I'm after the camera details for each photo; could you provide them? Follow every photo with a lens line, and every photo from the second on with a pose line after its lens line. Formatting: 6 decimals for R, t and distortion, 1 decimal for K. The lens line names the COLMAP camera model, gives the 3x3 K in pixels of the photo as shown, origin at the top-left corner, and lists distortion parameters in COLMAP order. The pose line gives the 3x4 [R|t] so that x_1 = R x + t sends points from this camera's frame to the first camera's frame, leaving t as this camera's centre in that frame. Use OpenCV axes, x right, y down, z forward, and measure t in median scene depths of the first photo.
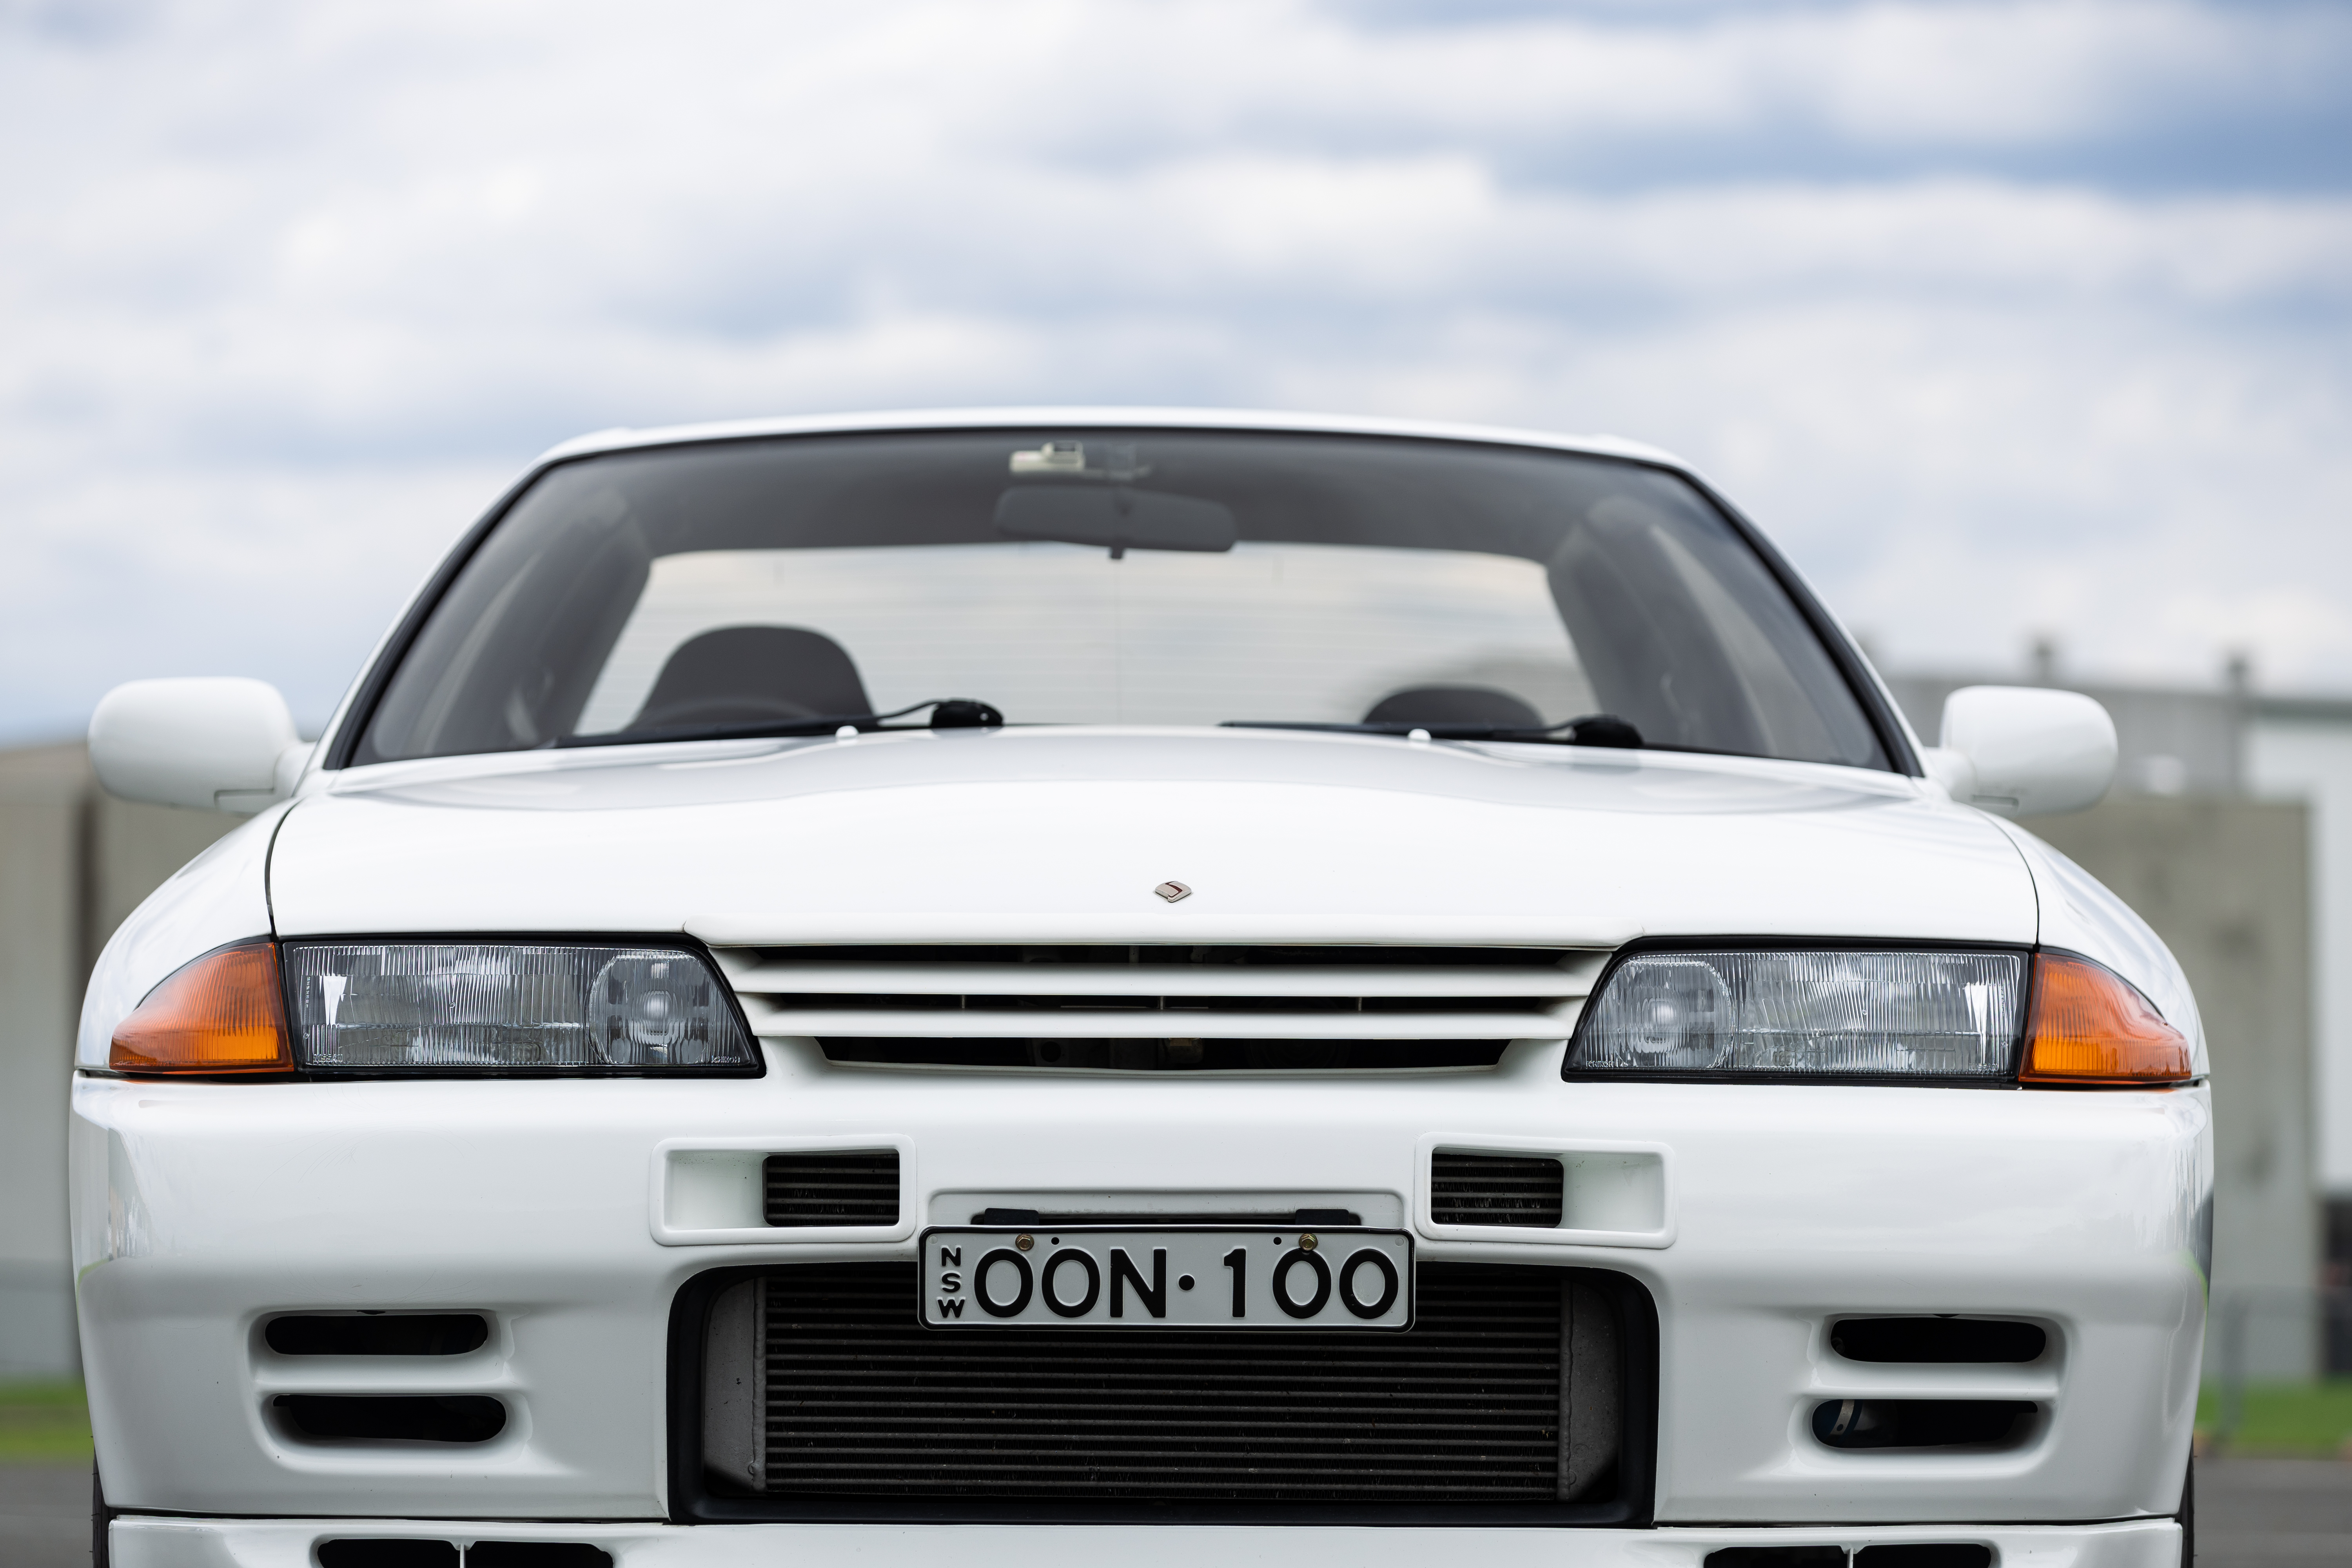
lens RADIAL K [[9539.2, 0, 1172.5], [0, 9539.2, 549.5], [0, 0, 1]] dist [-0.044409, -2.787888]
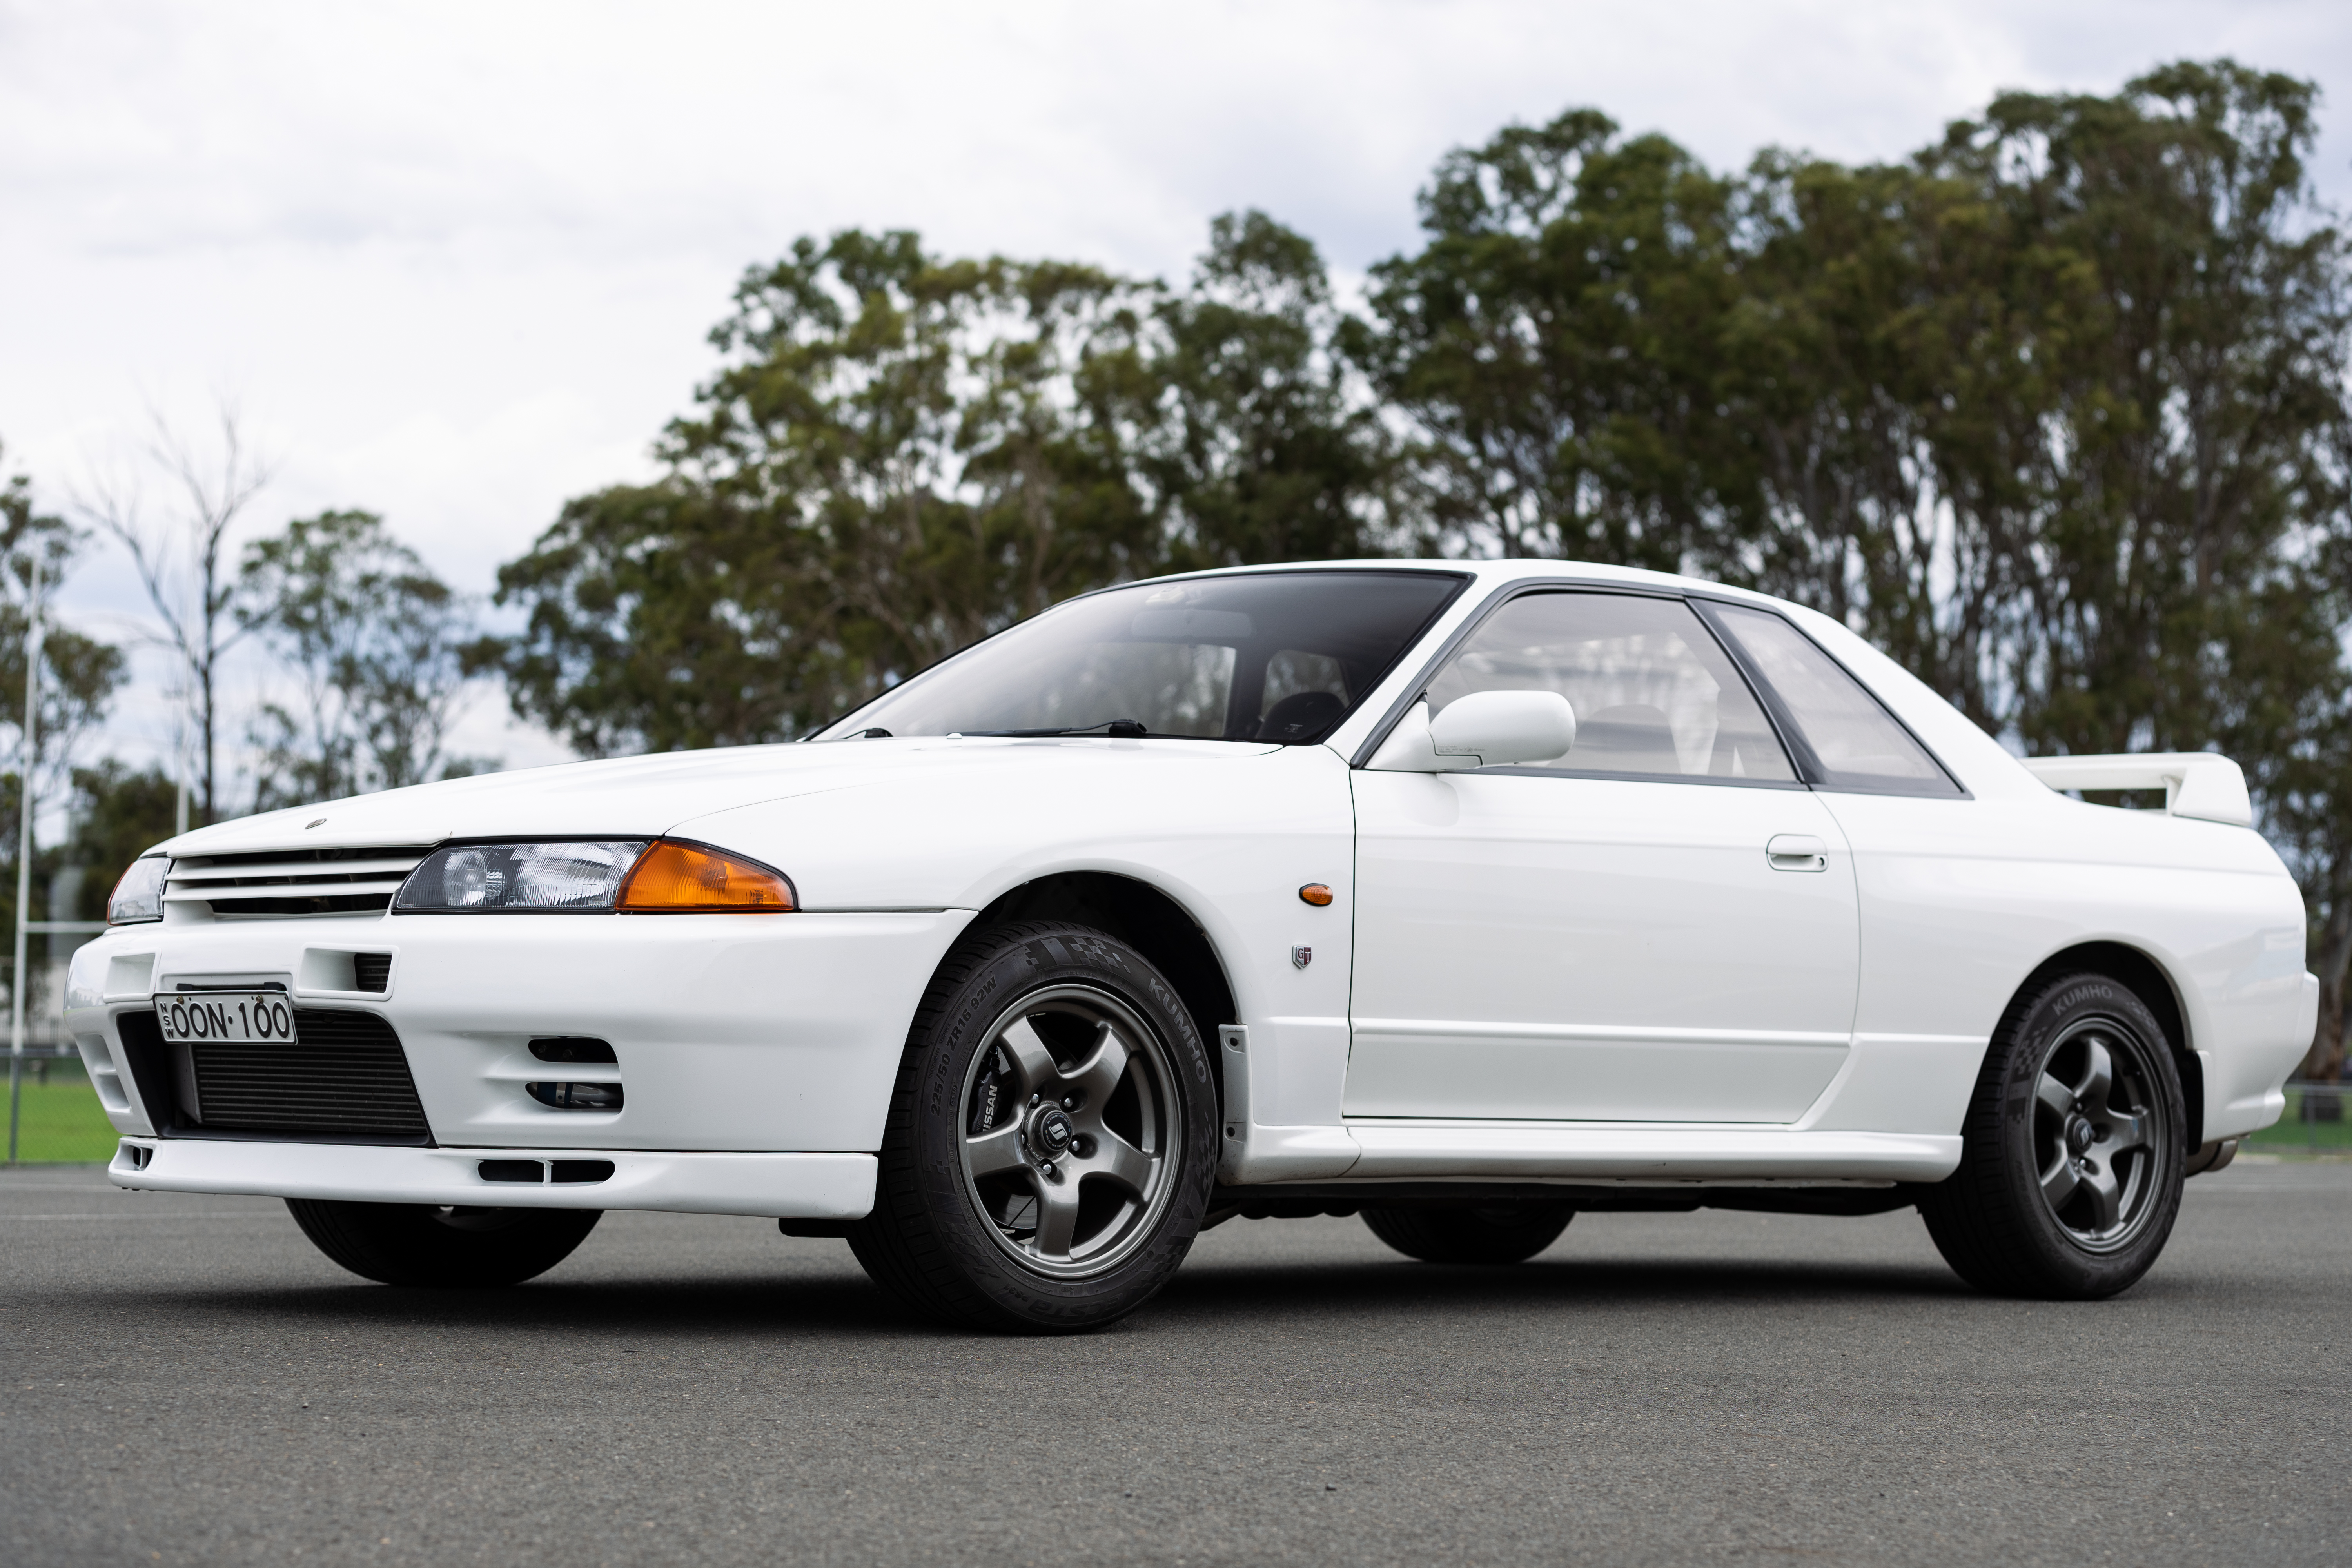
lens RADIAL K [[4884.9, 0, 1205.9], [0, 4884.9, 780.1], [0, 0, 1]] dist [0.017204, 0.132804]
pose [[0.681782, -0.041030, -0.730404, 0.872819], [0.050324, 0.998691, -0.009126, 0.045684], [0.729822, -0.030535, 0.682955, 0.445120]]
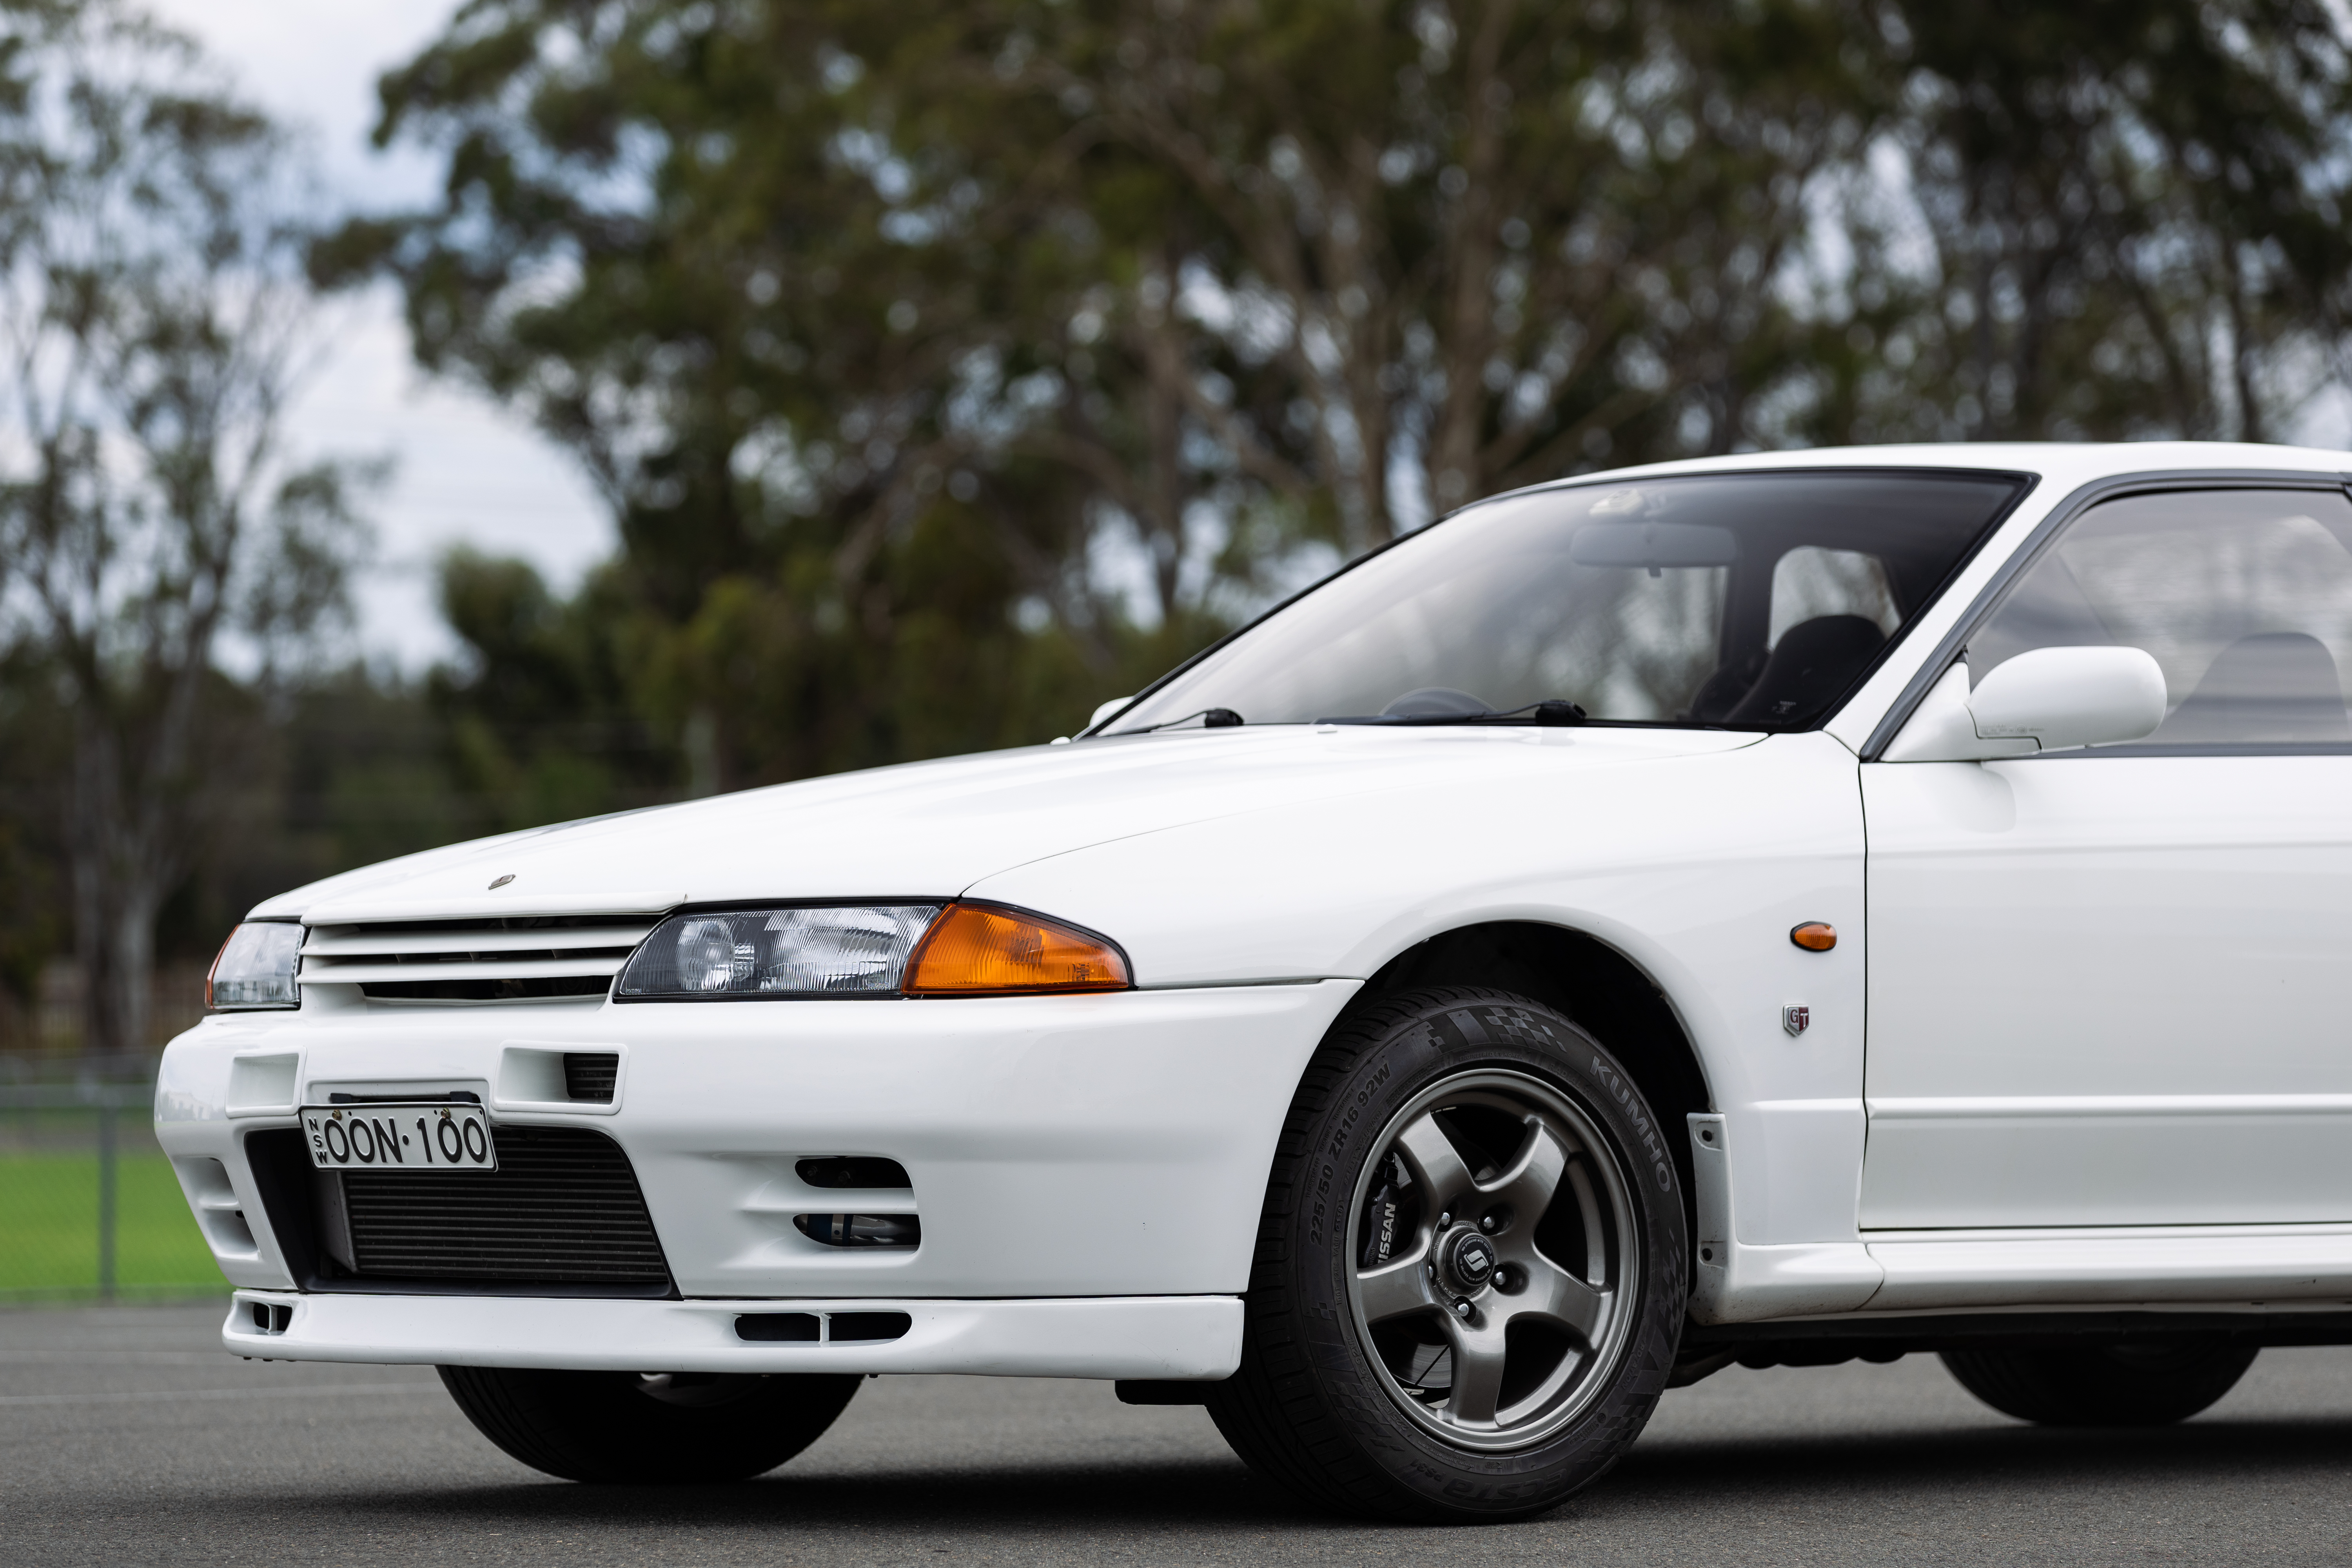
lens RADIAL K [[10515.7, 0, 1176.0], [0, 10515.7, 784.0], [0, 0, 1]] dist [-0.031860, -8.212673]
pose [[0.631025, -0.033073, -0.775057, 1.377462], [0.076536, 0.996871, 0.019774, -0.004630], [0.771978, -0.071798, 0.631582, 0.024804]]
